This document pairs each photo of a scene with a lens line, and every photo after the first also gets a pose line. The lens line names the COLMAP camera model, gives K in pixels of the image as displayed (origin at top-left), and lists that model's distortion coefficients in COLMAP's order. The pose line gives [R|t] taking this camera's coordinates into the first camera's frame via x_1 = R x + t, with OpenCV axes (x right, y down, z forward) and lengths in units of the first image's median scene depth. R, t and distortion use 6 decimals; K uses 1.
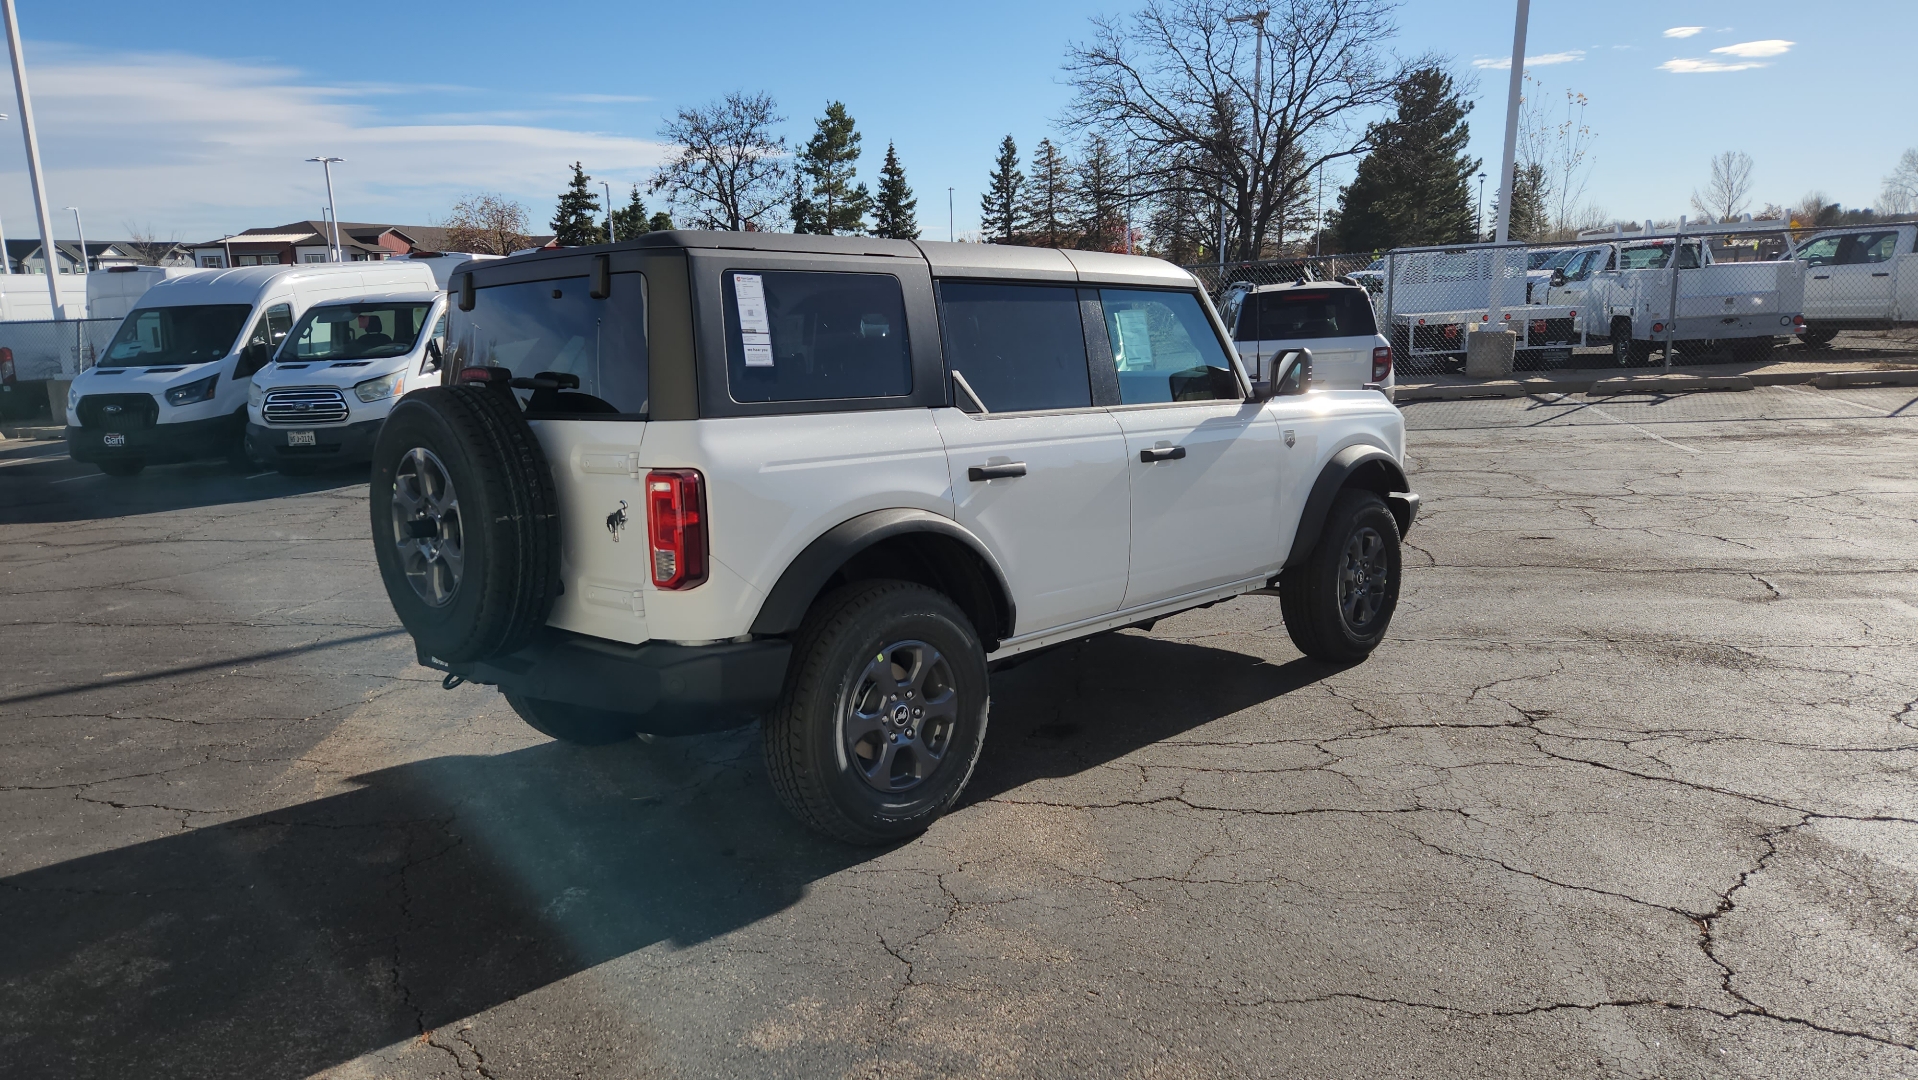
lens RADIAL K [[1275.4, 0, 933.5], [0, 1275.4, 573.5], [0, 0, 1]] dist [0.069804, -0.048723]
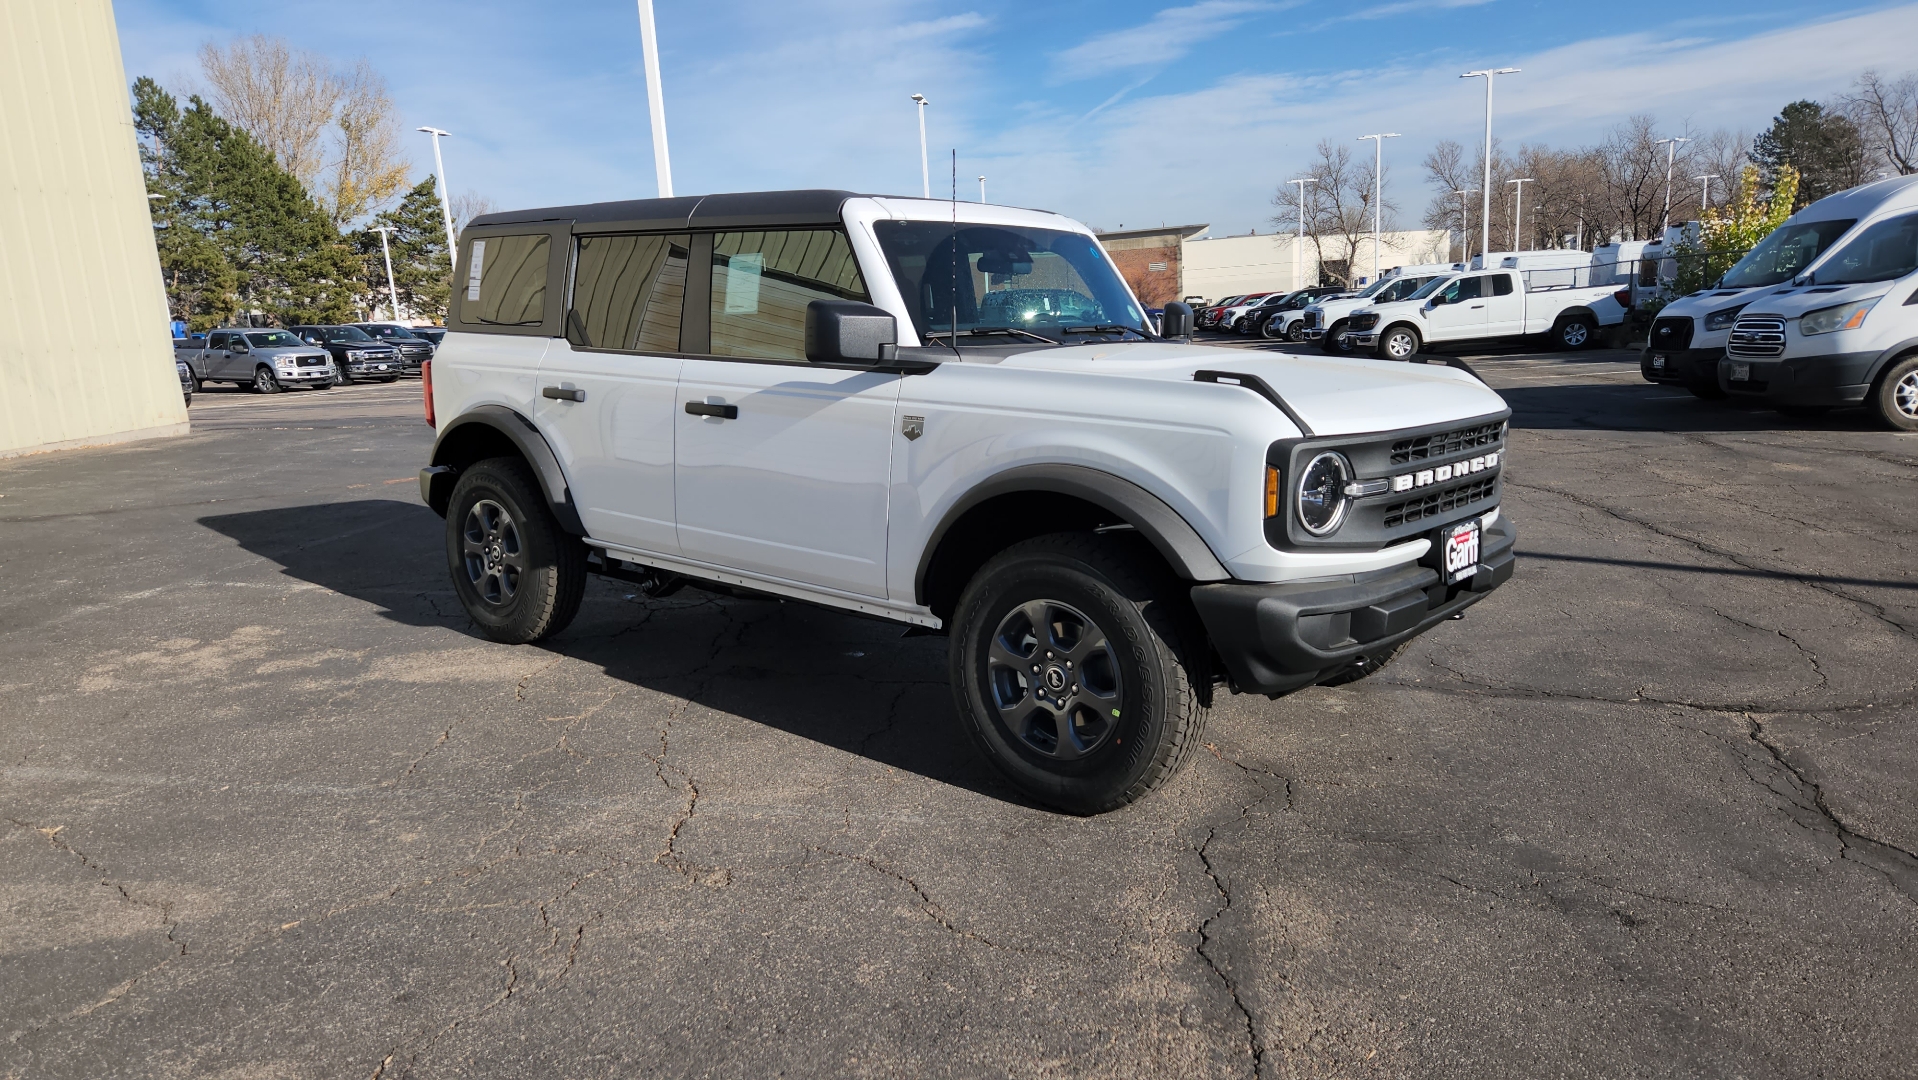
lens RADIAL K [[1277.1, 0, 920.1], [0, 1277.1, 559.2], [0, 0, 1]] dist [0.065562, -0.046274]
pose [[0.064252, 0.222747, -0.972757, 0.075142], [-0.169526, 0.963039, 0.209325, -0.014012], [0.983429, 0.151458, 0.099638, 0.071440]]
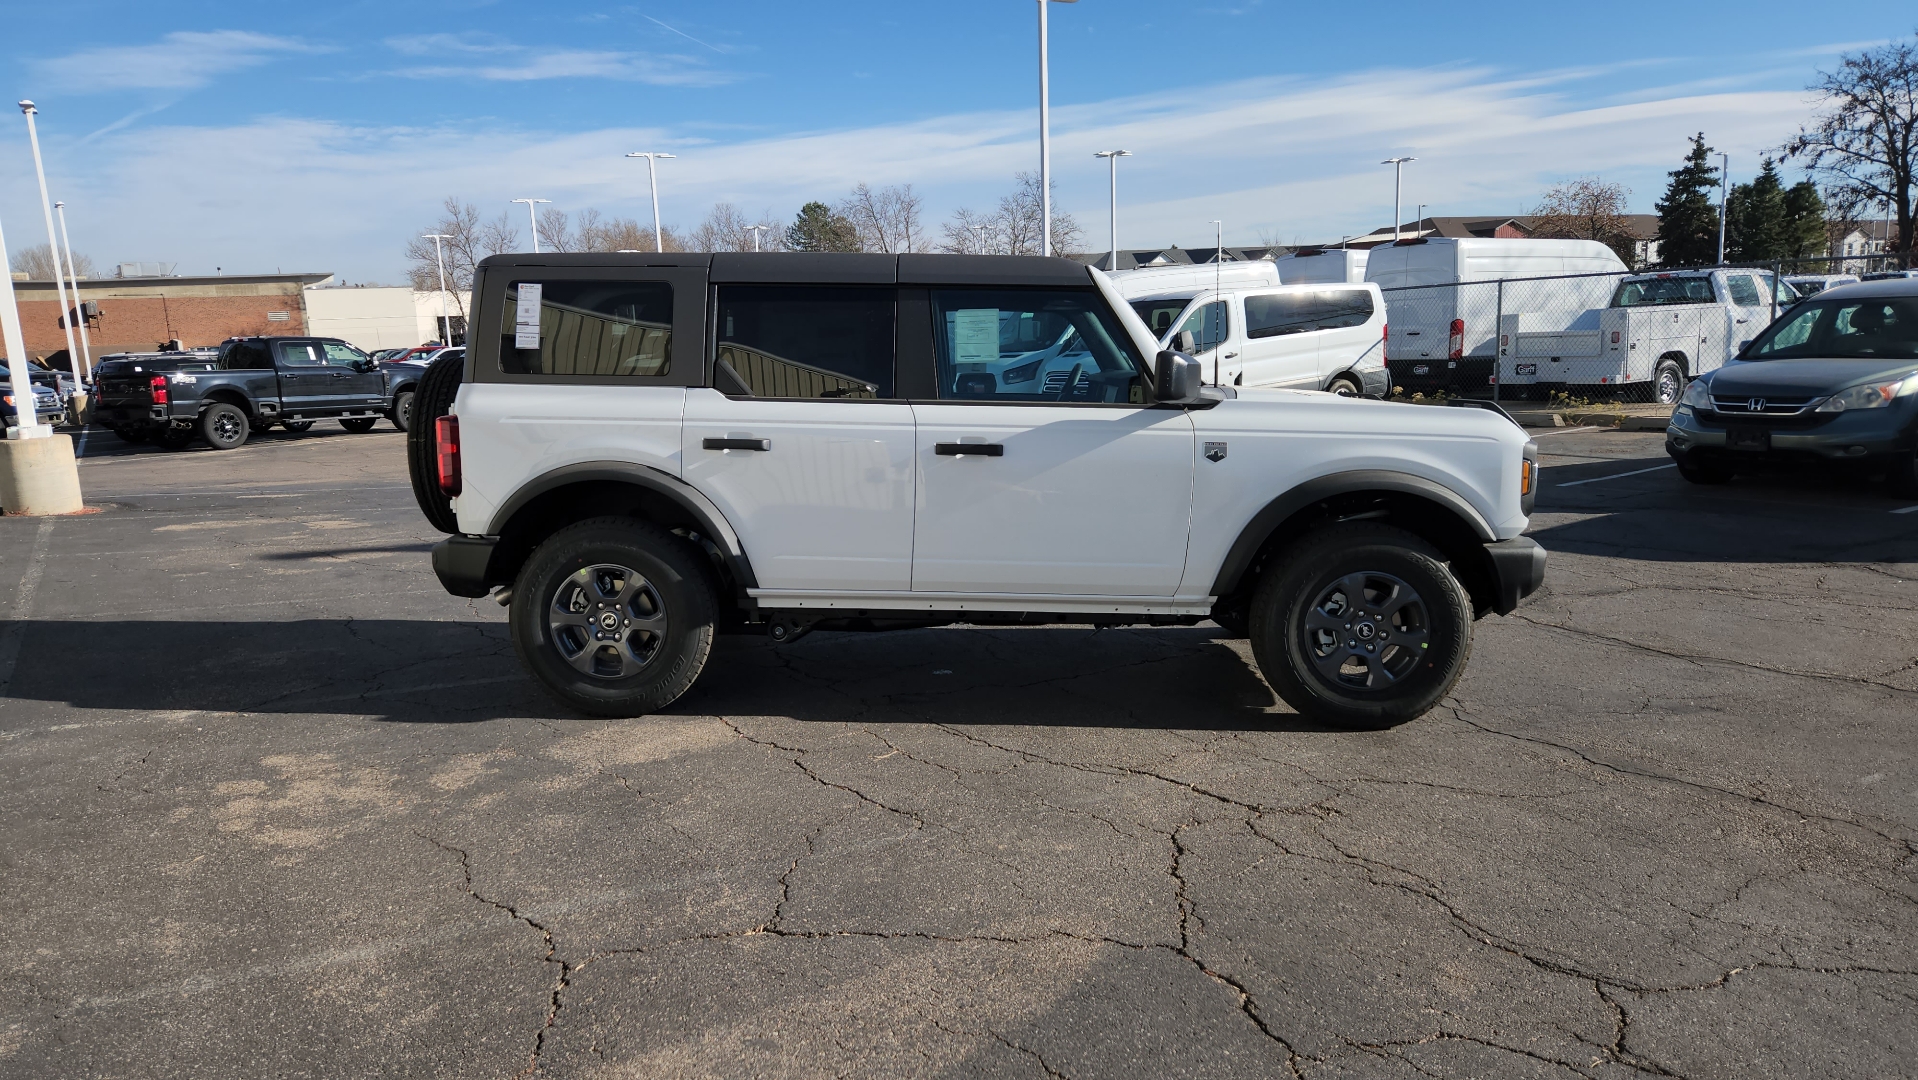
lens RADIAL K [[1275.4, 0, 908.9], [0, 1275.4, 566.3], [0, 0, 1]] dist [0.069804, -0.048723]
pose [[0.667380, 0.148375, -0.729787, 0.060544], [-0.148400, 0.986794, 0.064918, -0.003978], [0.729782, 0.064975, 0.680585, 0.018030]]
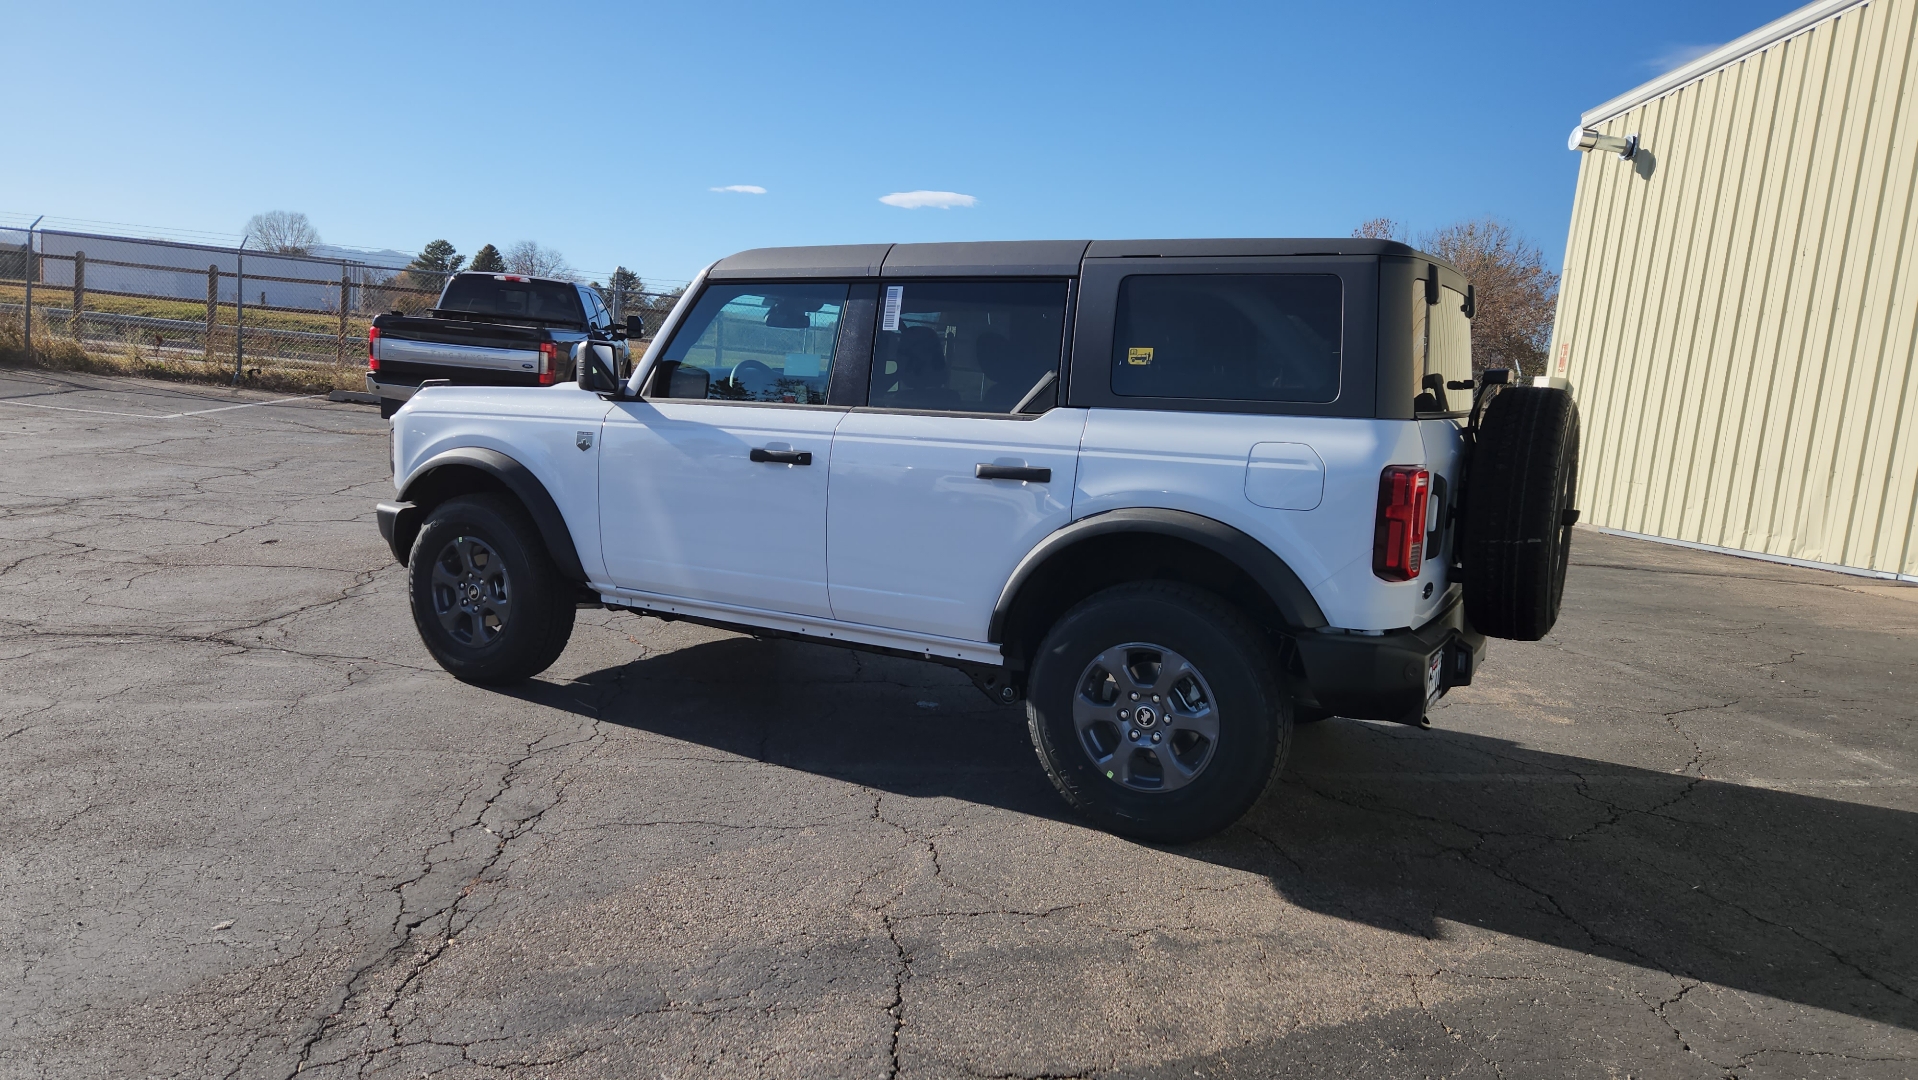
lens RADIAL K [[1277.8, 0, 932.8], [0, 1277.8, 548.9], [0, 0, 1]] dist [0.064151, -0.040205]
pose [[-0.270275, -0.118058, 0.955518, -0.067742], [0.129044, 0.979057, 0.157467, -0.013090], [-0.954096, 0.165863, -0.249379, 0.092874]]
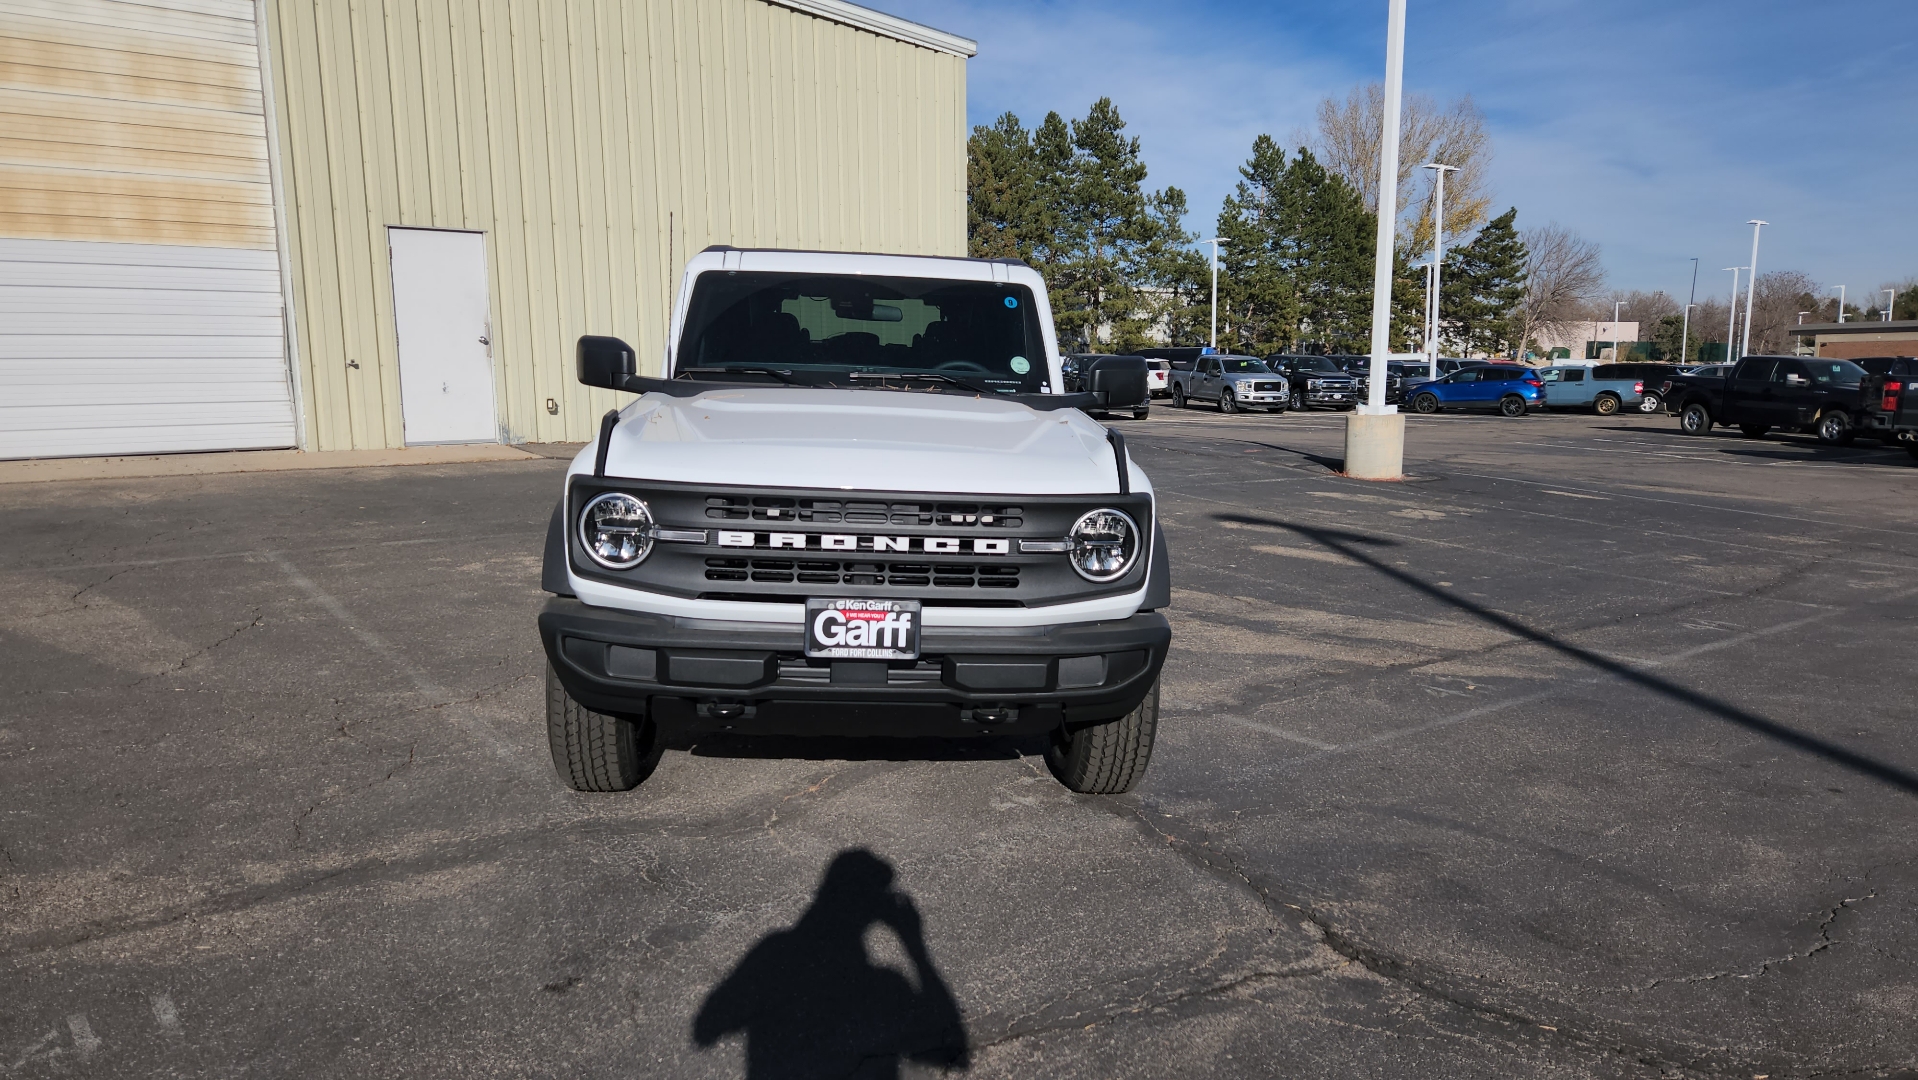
lens RADIAL K [[1277.8, 0, 929.2], [0, 1277.8, 549.8], [0, 0, 1]] dist [0.064151, -0.040205]
pose [[-0.664271, 0.138239, -0.734598, 0.059244], [-0.142991, 0.941101, 0.306401, -0.025084], [0.733688, 0.308575, -0.605379, 0.128090]]
